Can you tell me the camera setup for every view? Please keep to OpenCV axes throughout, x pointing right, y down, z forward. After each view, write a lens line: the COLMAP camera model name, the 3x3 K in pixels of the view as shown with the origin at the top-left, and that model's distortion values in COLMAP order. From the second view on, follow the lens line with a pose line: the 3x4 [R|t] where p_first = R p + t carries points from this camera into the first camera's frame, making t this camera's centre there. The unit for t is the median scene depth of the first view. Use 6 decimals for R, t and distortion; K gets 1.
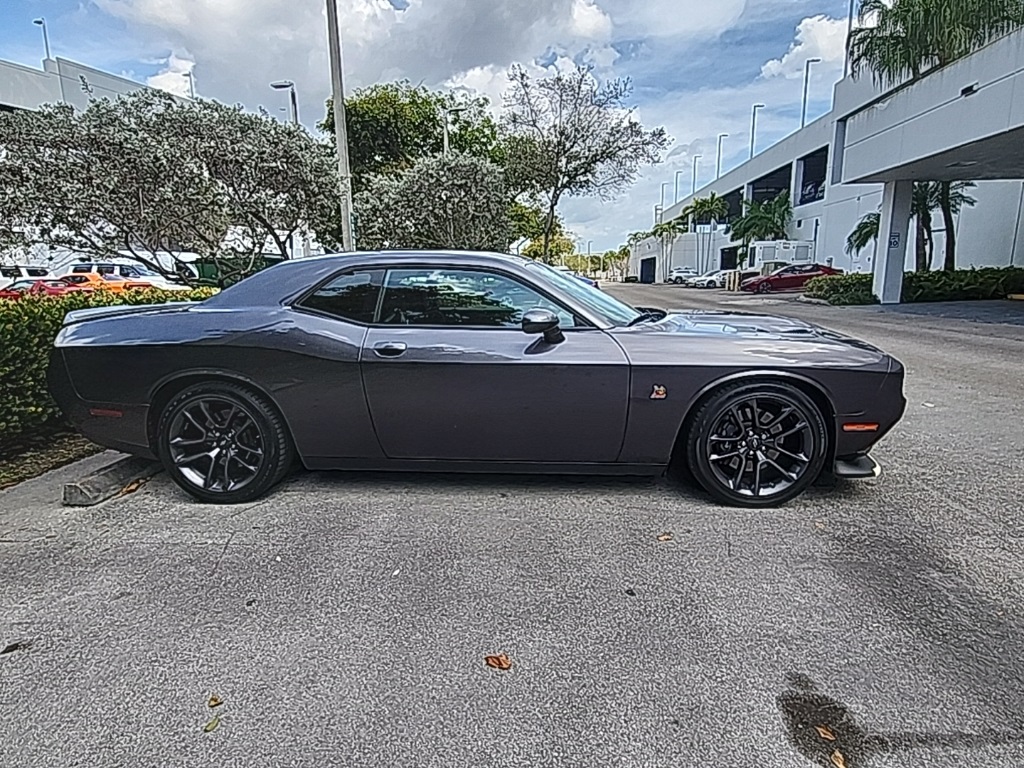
lens RADIAL K [[545.3, 0, 512.0], [0, 545.3, 384.0], [0, 0, 1]] dist [0.001474, -0.000226]
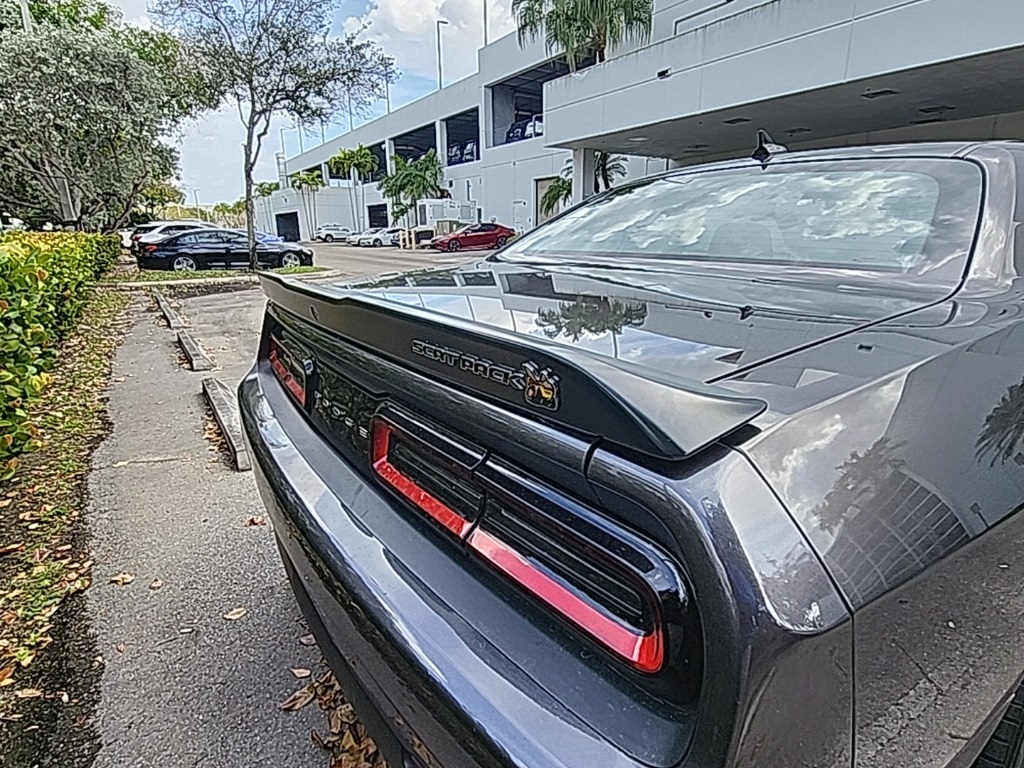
lens RADIAL K [[560.0, 0, 512.0], [0, 560.0, 384.0], [0, 0, 1]] dist [-0.000431, -0.003201]
pose [[0.786031, -0.145469, 0.600828, -0.077915], [0.106734, 0.989258, 0.099879, -0.010996], [-0.608903, -0.014379, 0.793114, 0.076804]]
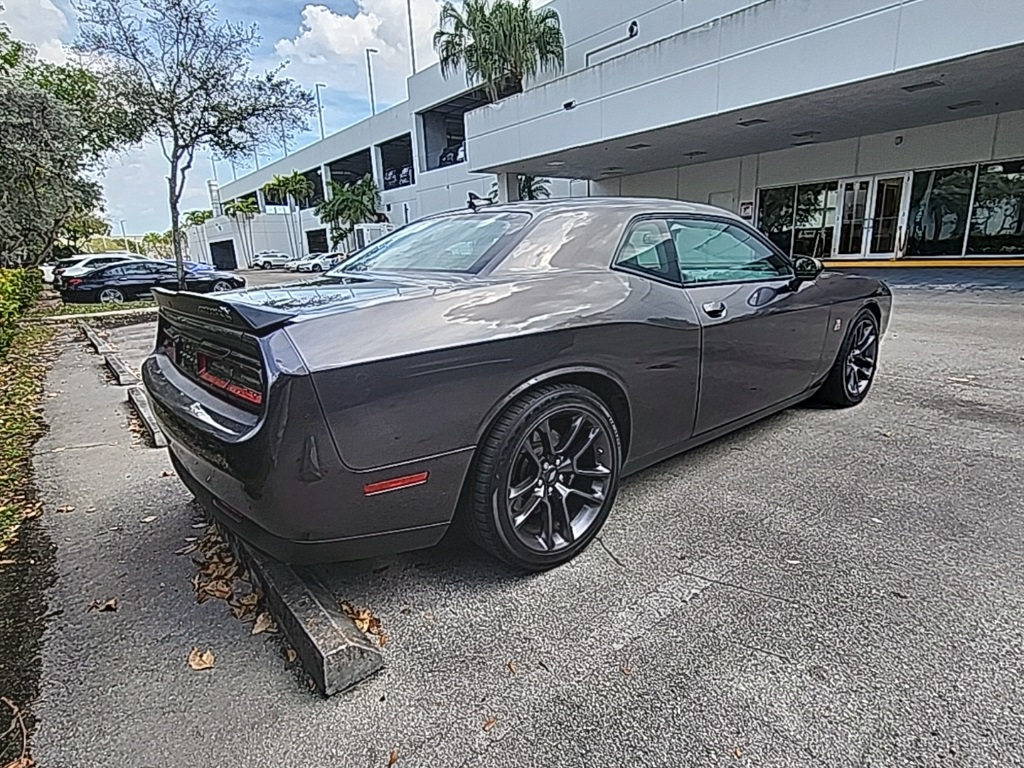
lens RADIAL K [[563.9, 0, 523.1], [0, 563.9, 387.5], [0, 0, 1]] dist [-0.001464, -0.005365]
pose [[0.716118, -0.171067, 0.676691, -0.082021], [0.155231, 0.984254, 0.084543, -0.004414], [-0.680498, 0.044501, 0.731397, 0.043738]]
